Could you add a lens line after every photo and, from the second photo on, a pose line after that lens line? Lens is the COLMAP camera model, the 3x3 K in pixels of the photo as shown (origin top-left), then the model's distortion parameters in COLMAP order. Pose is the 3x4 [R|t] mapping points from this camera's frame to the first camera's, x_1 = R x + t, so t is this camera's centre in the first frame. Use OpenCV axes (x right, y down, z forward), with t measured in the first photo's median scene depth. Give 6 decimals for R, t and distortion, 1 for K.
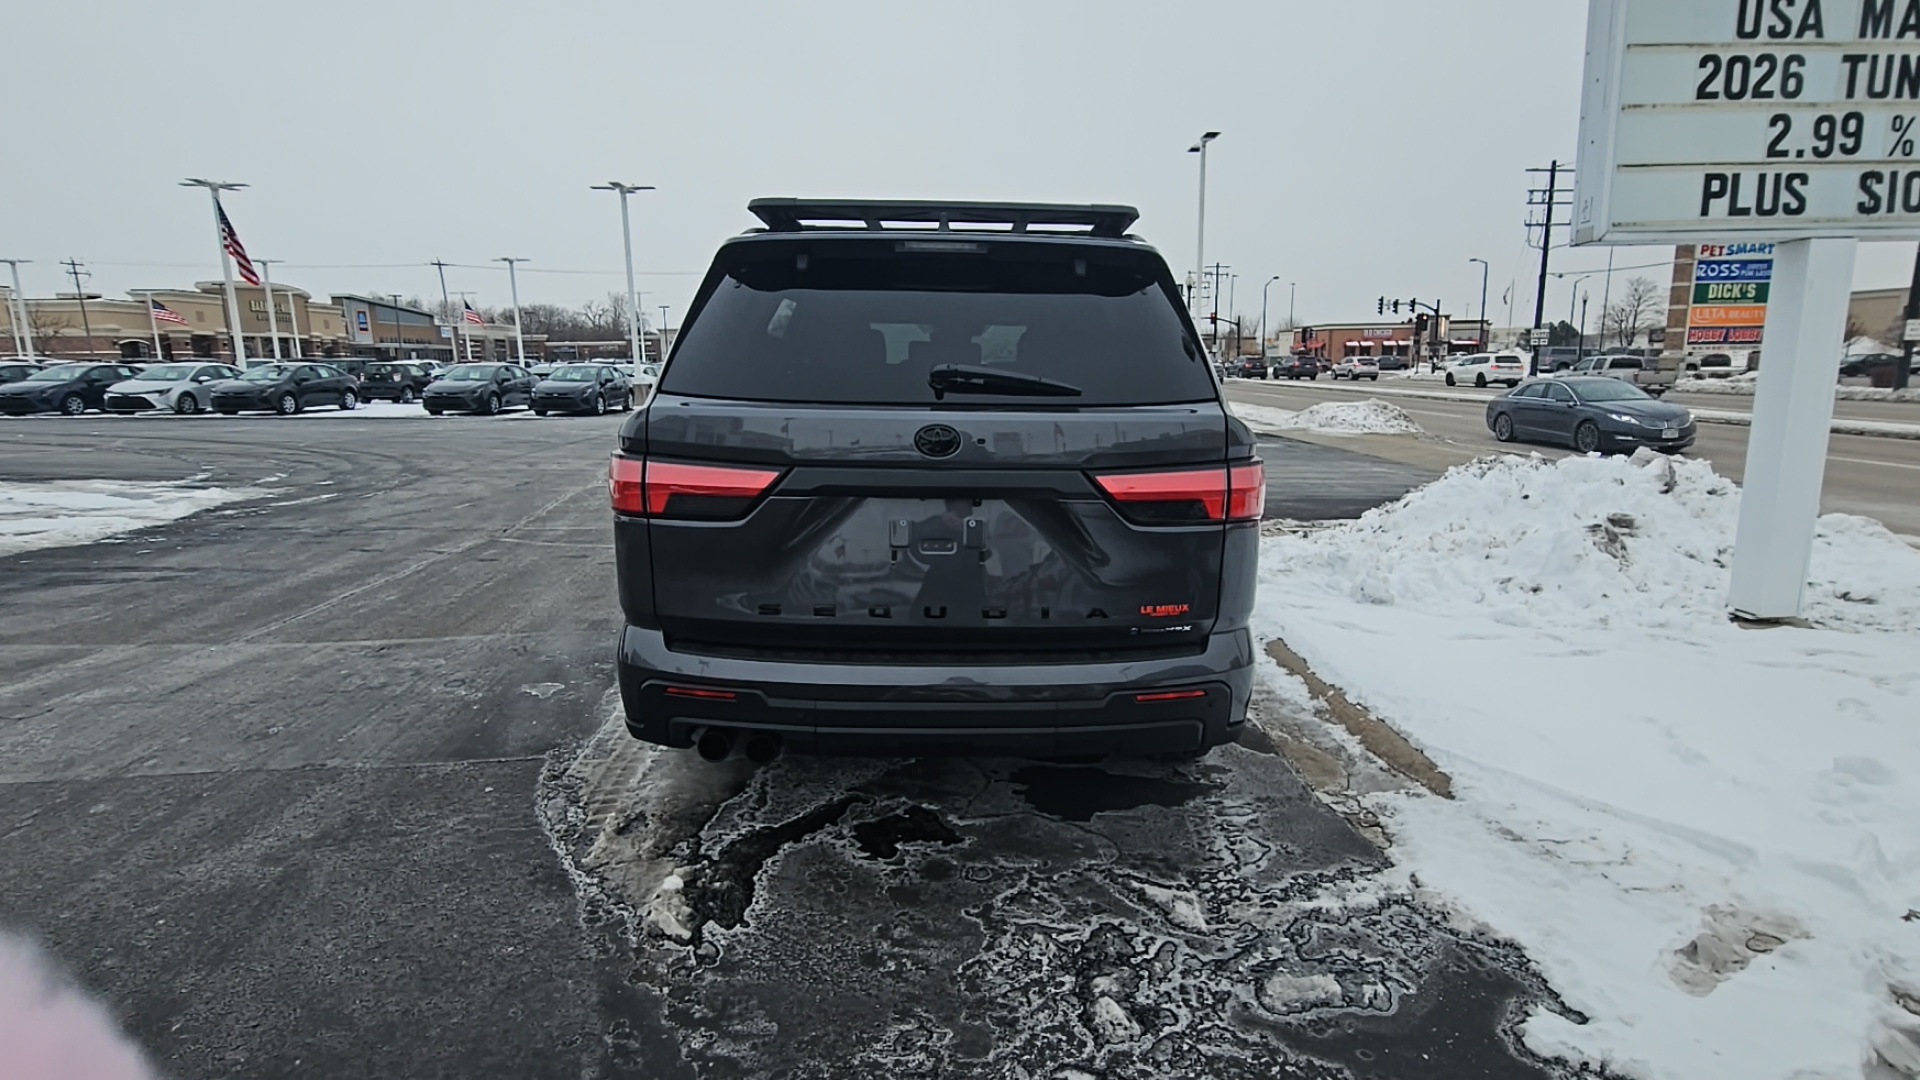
lens RADIAL K [[957.5, 0, 984.8], [0, 957.5, 539.0], [0, 0, 1]] dist [0.005679, -0.003076]
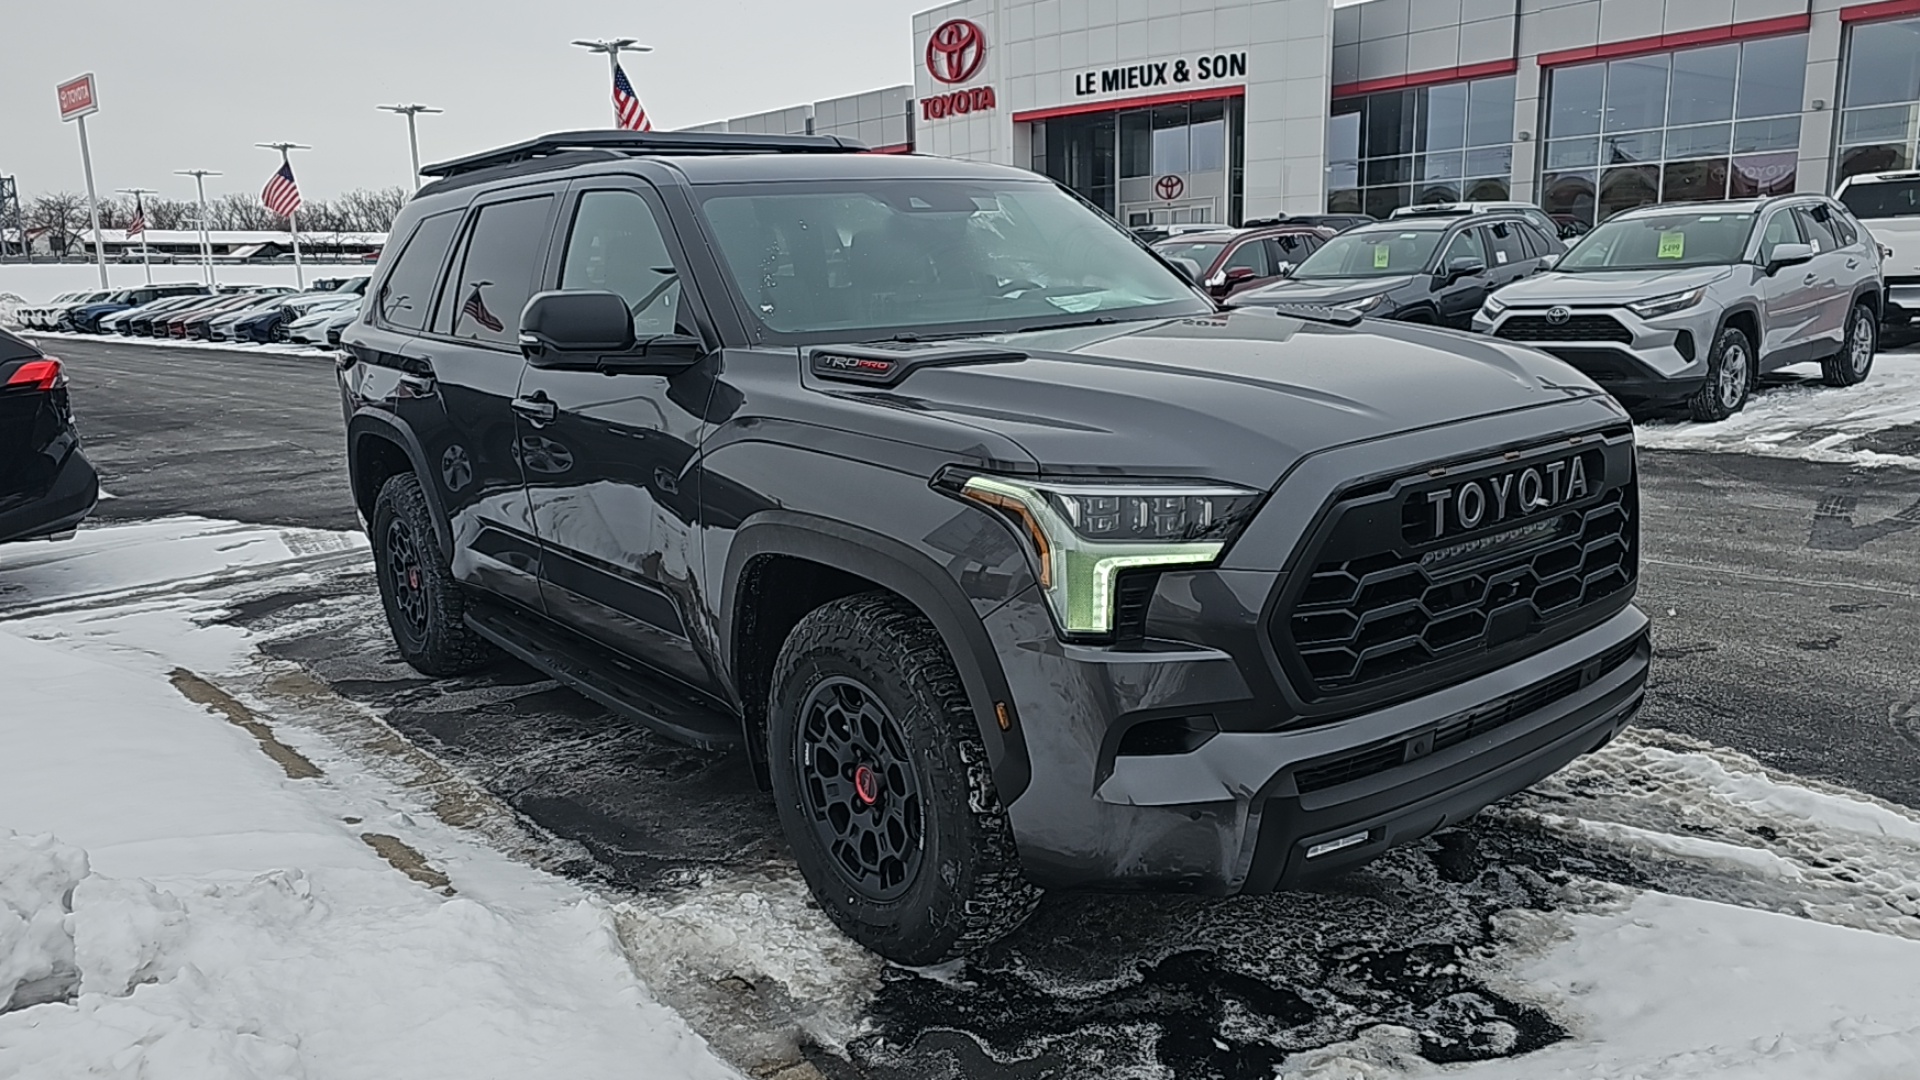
lens RADIAL K [[1365.9, 0, 966.0], [0, 1365.9, 541.8], [0, 0, 1]] dist [0.059722, -0.016086]
pose [[-0.792985, 0.146044, -0.591477, 0.492403], [-0.077432, 0.938810, 0.335618, -0.360427], [0.604300, 0.311940, -0.733154, 1.939264]]
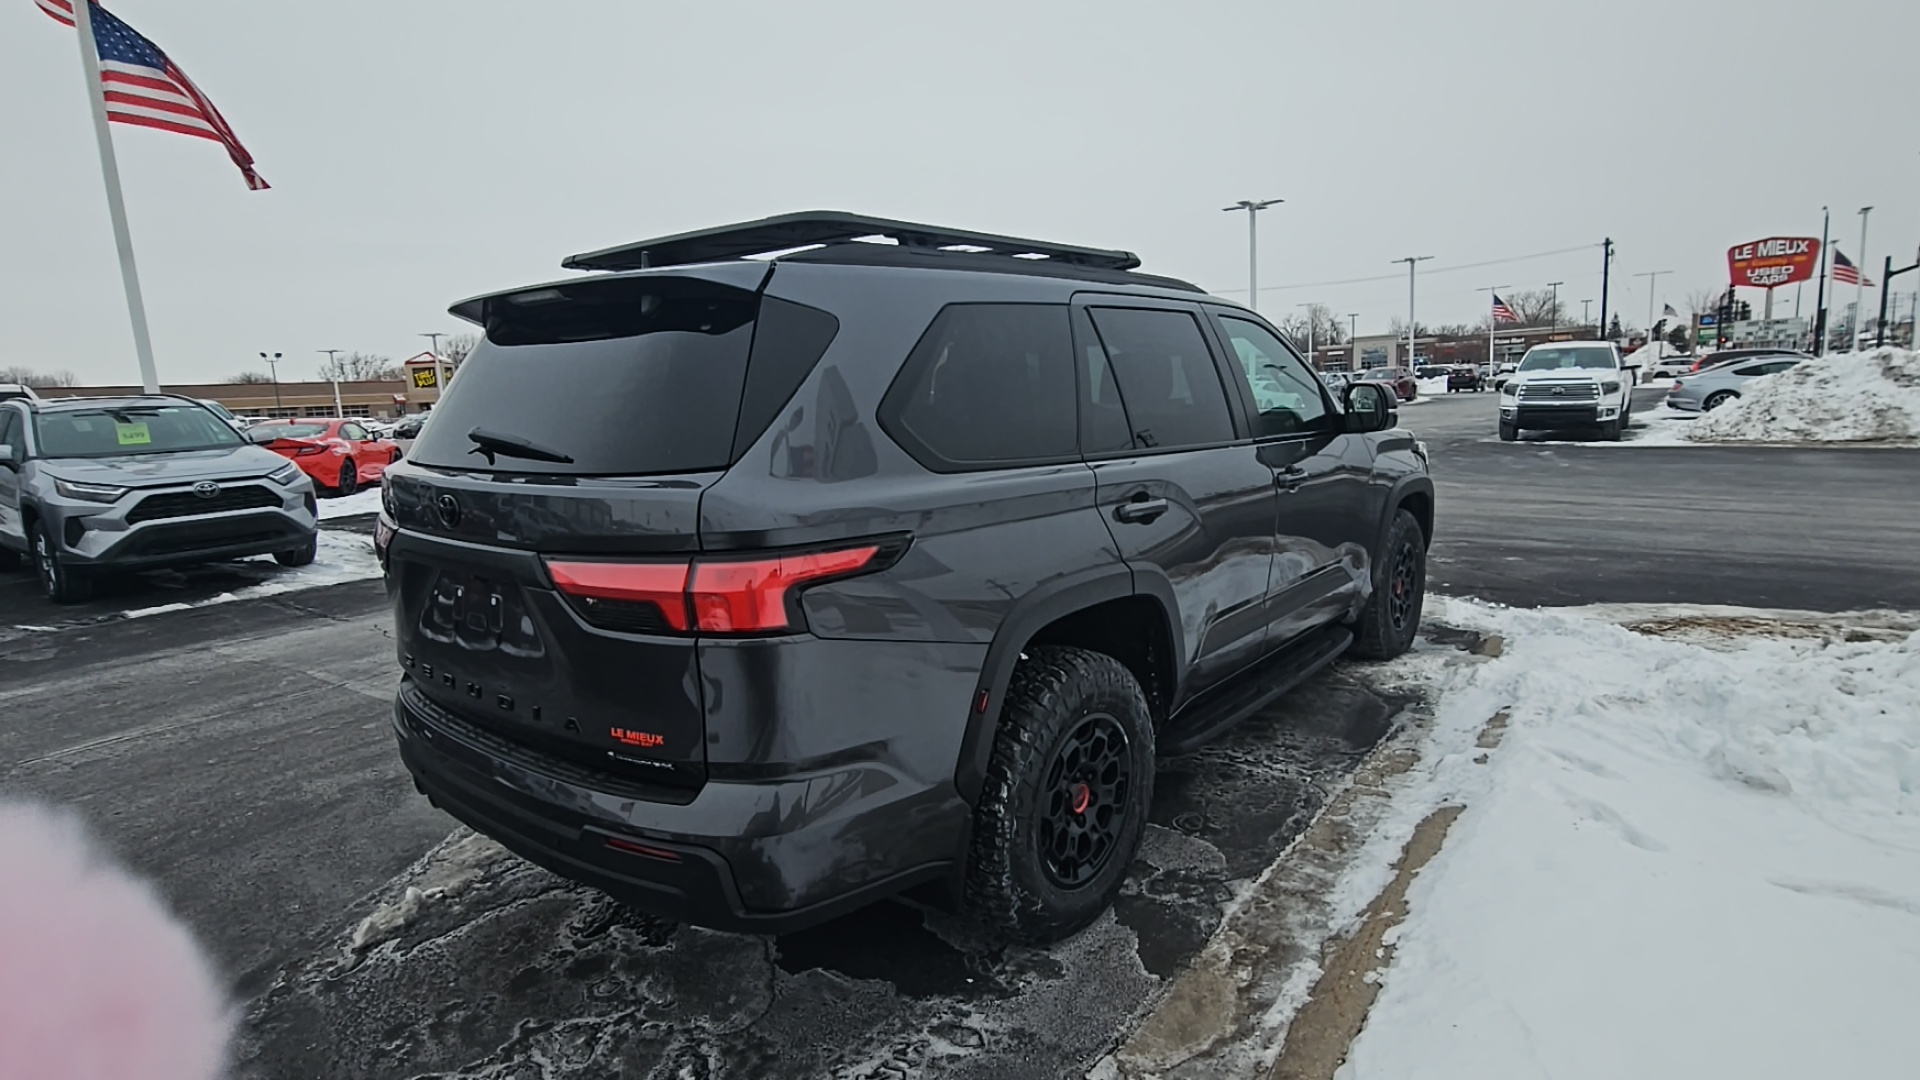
lens RADIAL K [[957.5, 0, 982.8], [0, 957.5, 548.6], [0, 0, 1]] dist [0.005679, -0.003076]
pose [[0.768008, 0.072766, -0.636293, 0.491745], [-0.072946, 0.996998, 0.025969, -0.066042], [0.636272, 0.026470, 0.771011, 0.319613]]
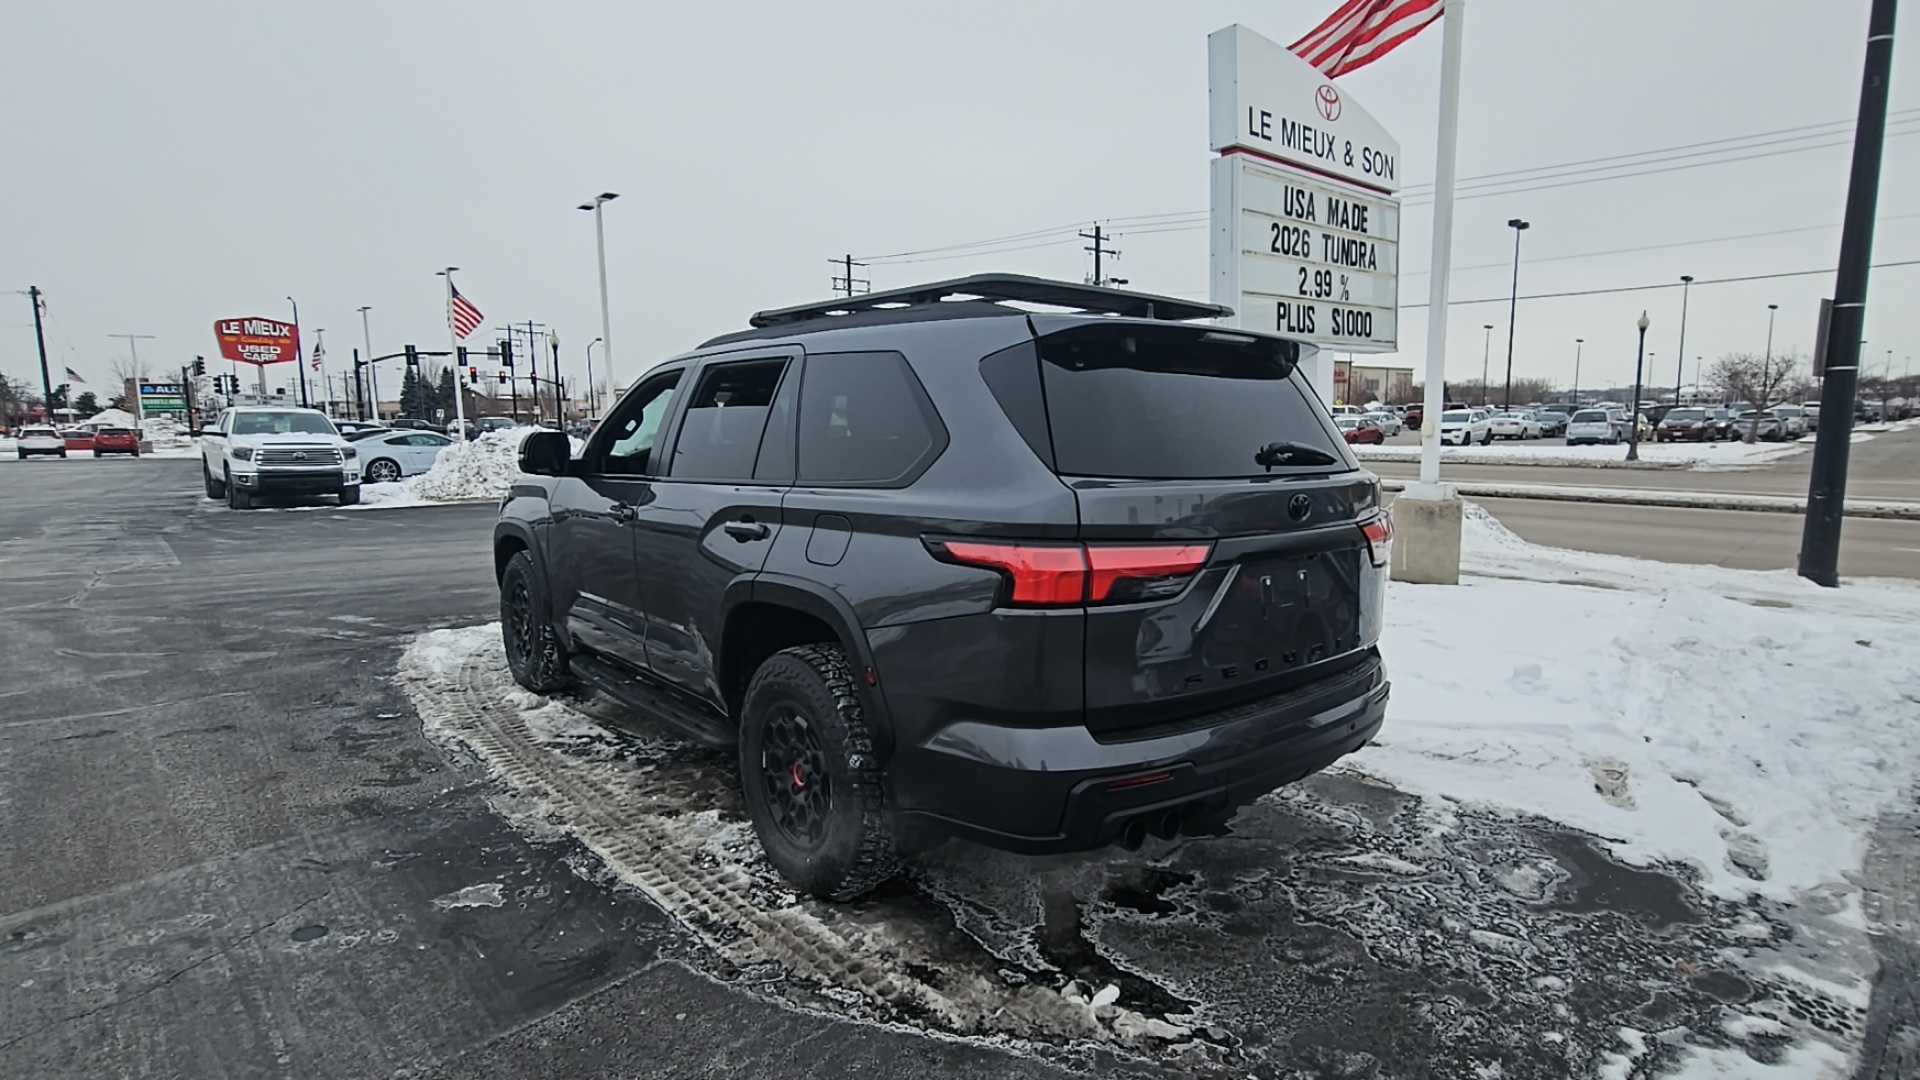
lens RADIAL K [[957.5, 0, 980.9], [0, 957.5, 540.7], [0, 0, 1]] dist [0.005679, -0.003076]
pose [[0.774677, -0.080022, 0.627273, -0.559413], [0.118297, 0.992788, -0.019445, -0.044667], [-0.621193, 0.089268, 0.778556, 0.178545]]
